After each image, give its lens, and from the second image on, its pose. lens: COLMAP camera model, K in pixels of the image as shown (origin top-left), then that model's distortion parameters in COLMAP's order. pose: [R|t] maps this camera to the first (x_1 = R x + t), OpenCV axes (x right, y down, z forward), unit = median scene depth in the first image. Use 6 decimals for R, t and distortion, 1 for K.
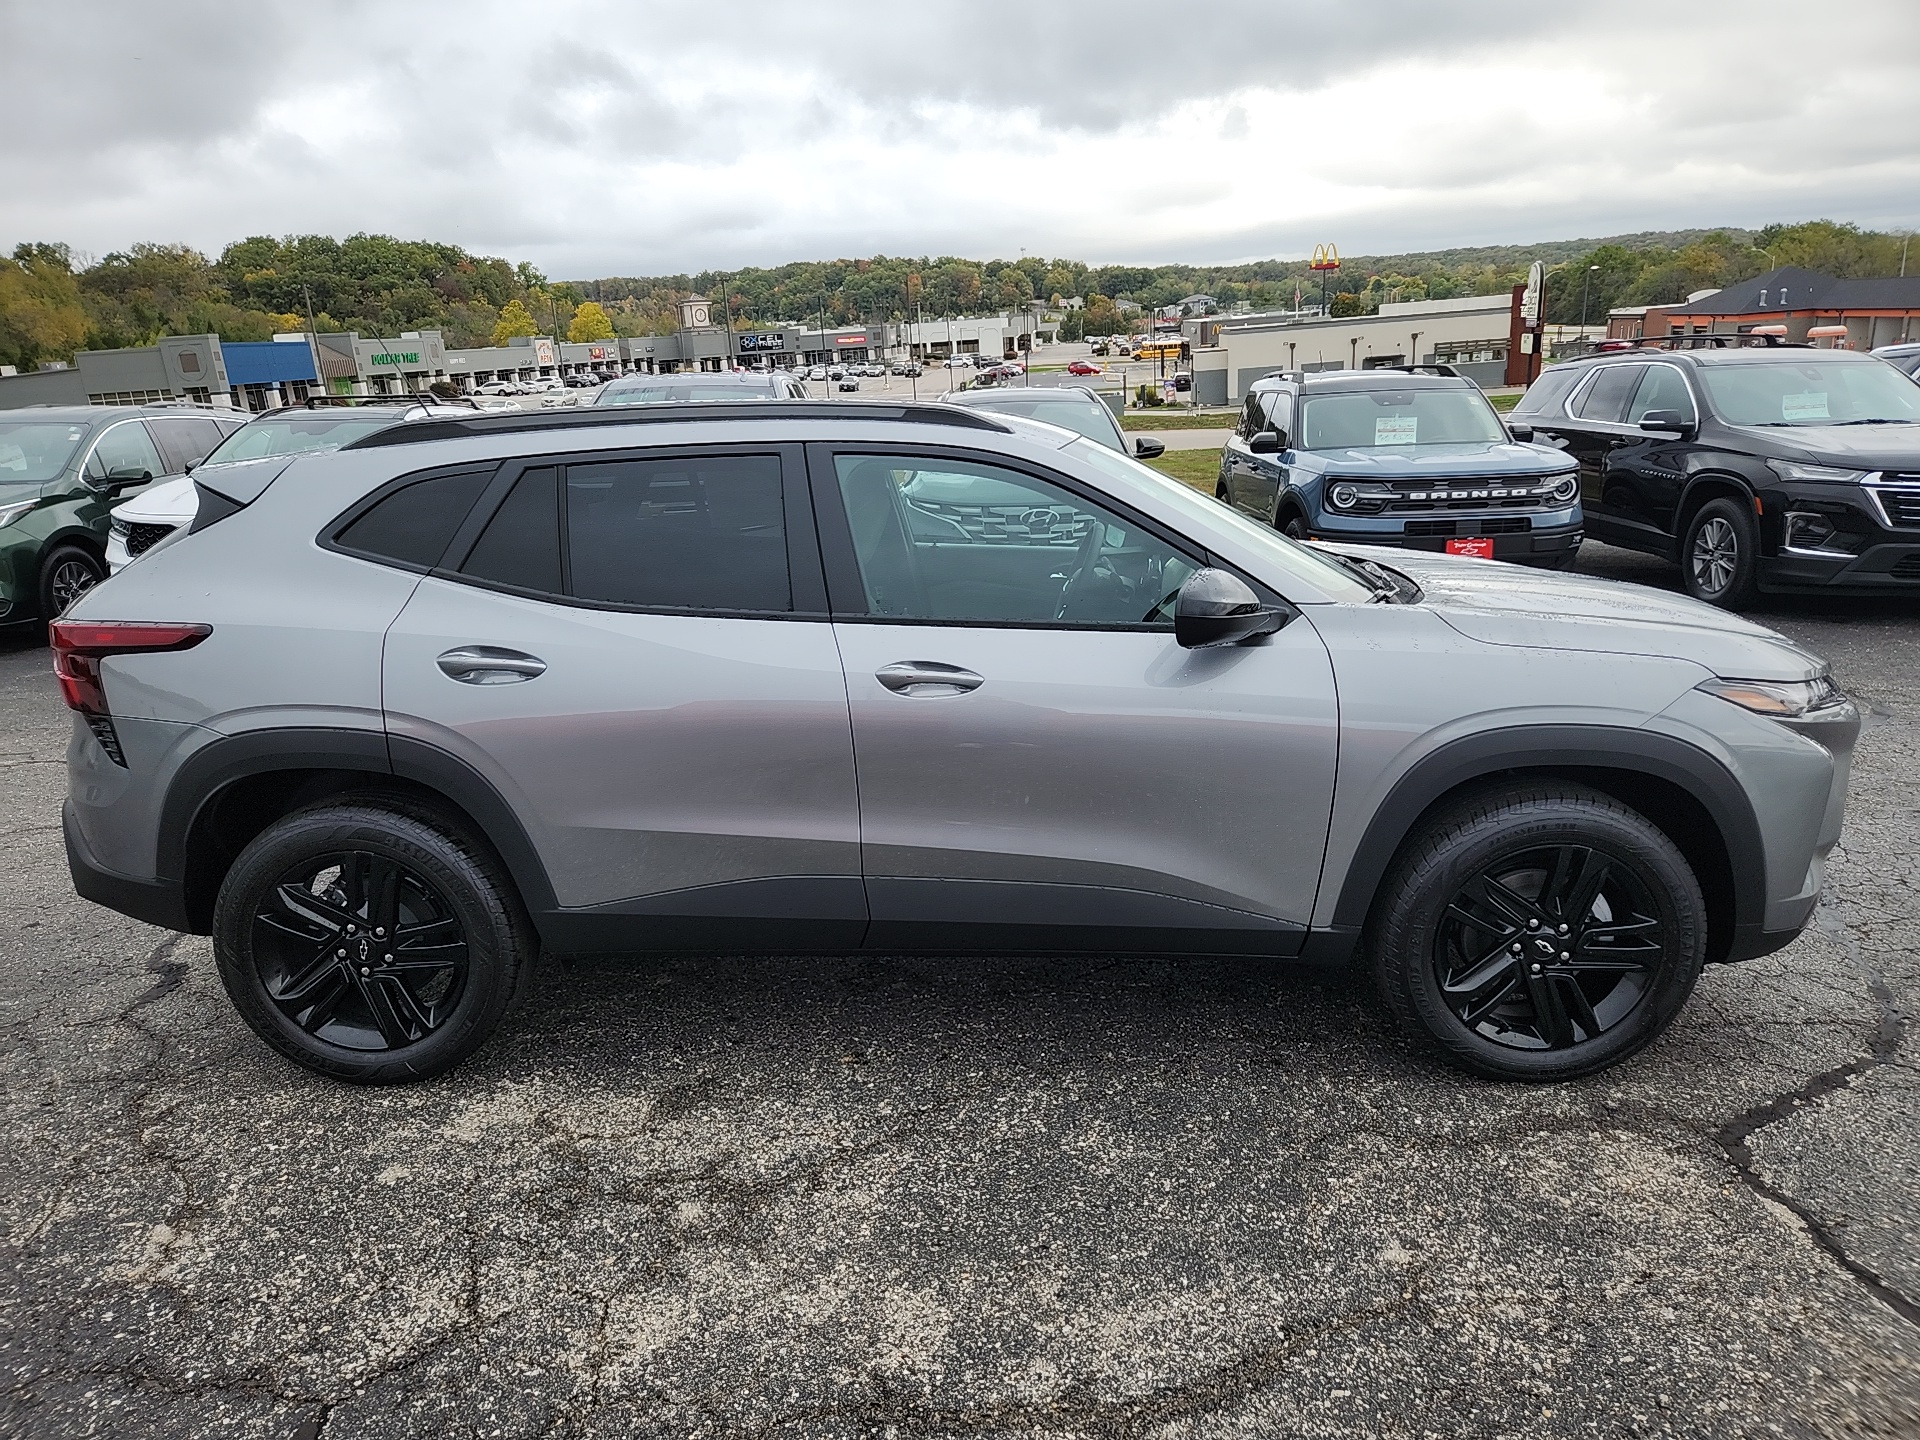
lens RADIAL K [[1275.7, 0, 946.5], [0, 1275.7, 734.2], [0, 0, 1]] dist [0.069448, -0.050654]
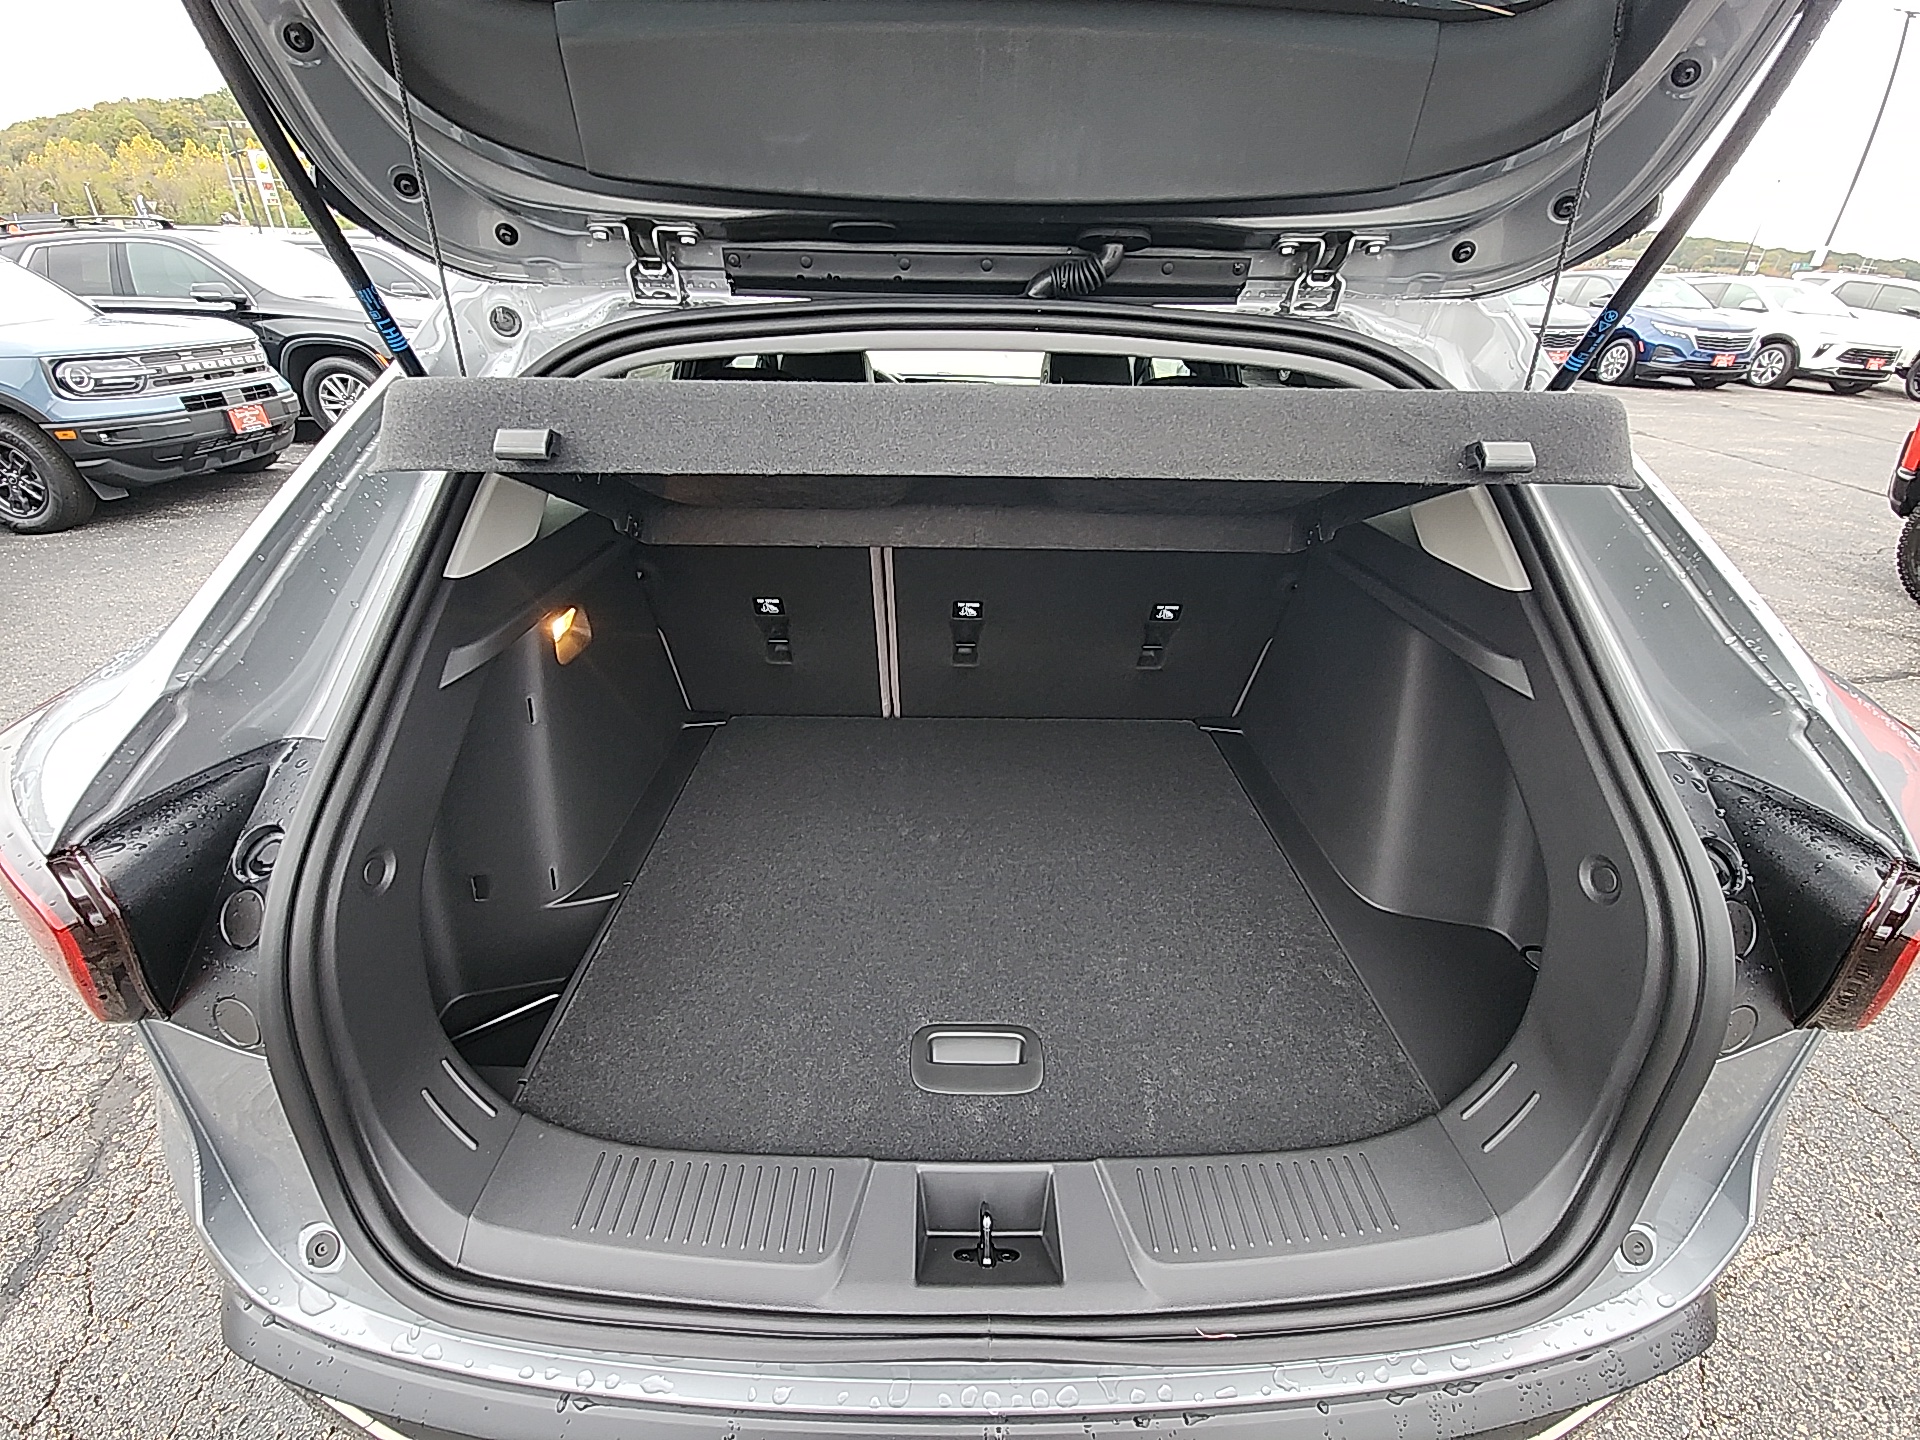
lens RADIAL K [[772.8, 0, 961.2], [0, 772.8, 722.7], [0, 0, 1]] dist [0.014320, -0.009809]
pose [[-0.050451, -0.474349, 0.878890, -0.881521], [0.241117, 0.848195, 0.471623, -0.257539], [-0.969184, 0.235709, 0.071582, 1.249660]]
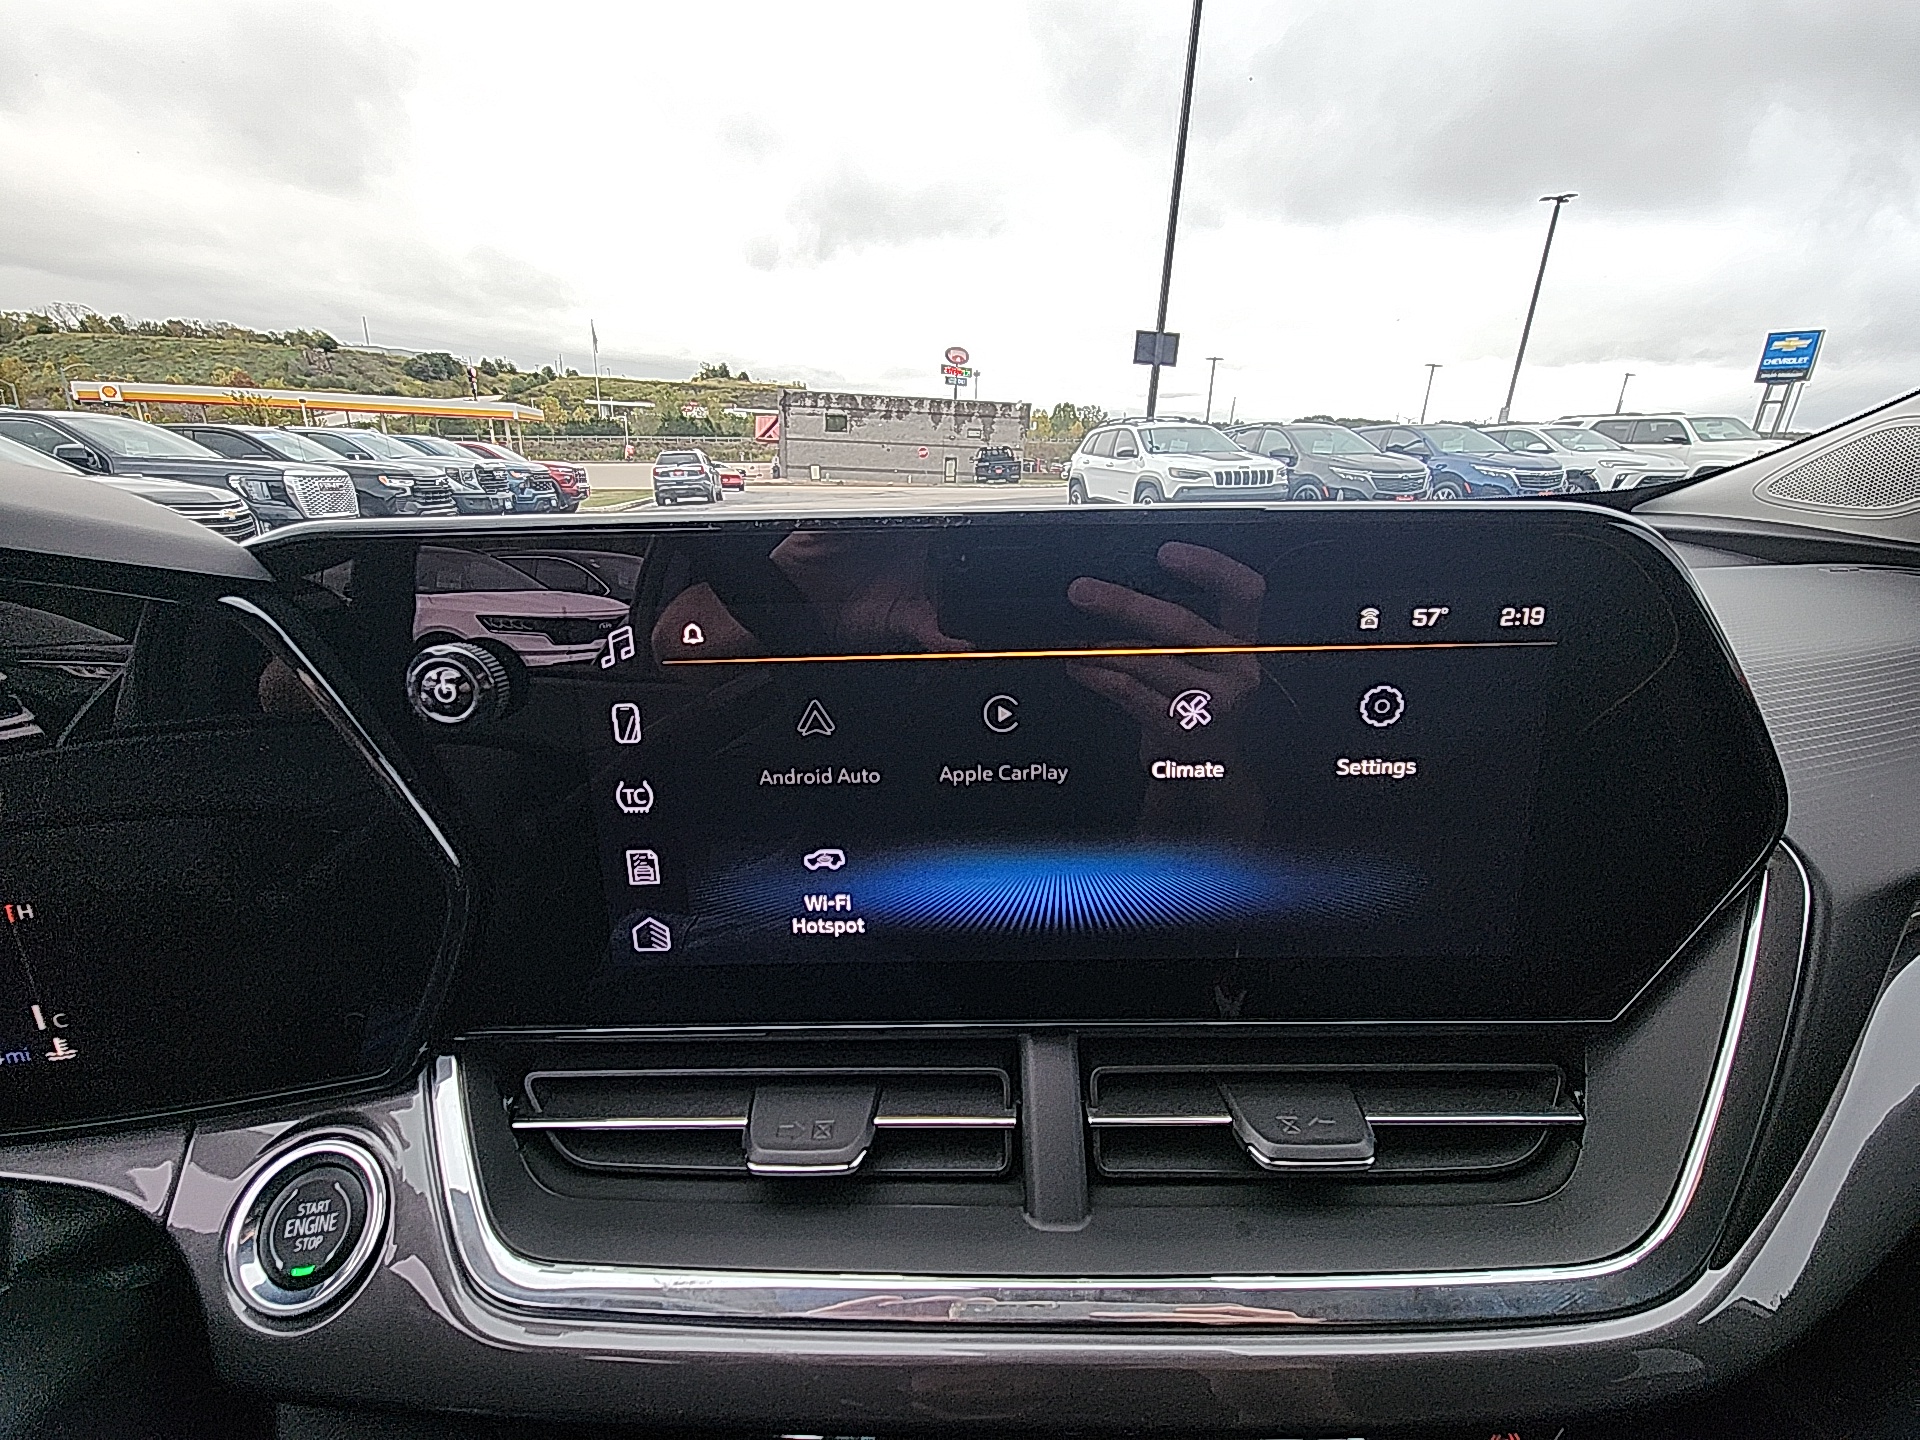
lens RADIAL K [[772.8, 0, 948.3], [0, 772.8, 706.6], [0, 0, 1]] dist [0.014320, -0.009809]
pose [[-0.270073, -0.255586, 0.928298, 0.134268], [0.268928, 0.905731, 0.327612, -0.175039], [-0.924521, 0.338124, -0.175879, 1.246891]]
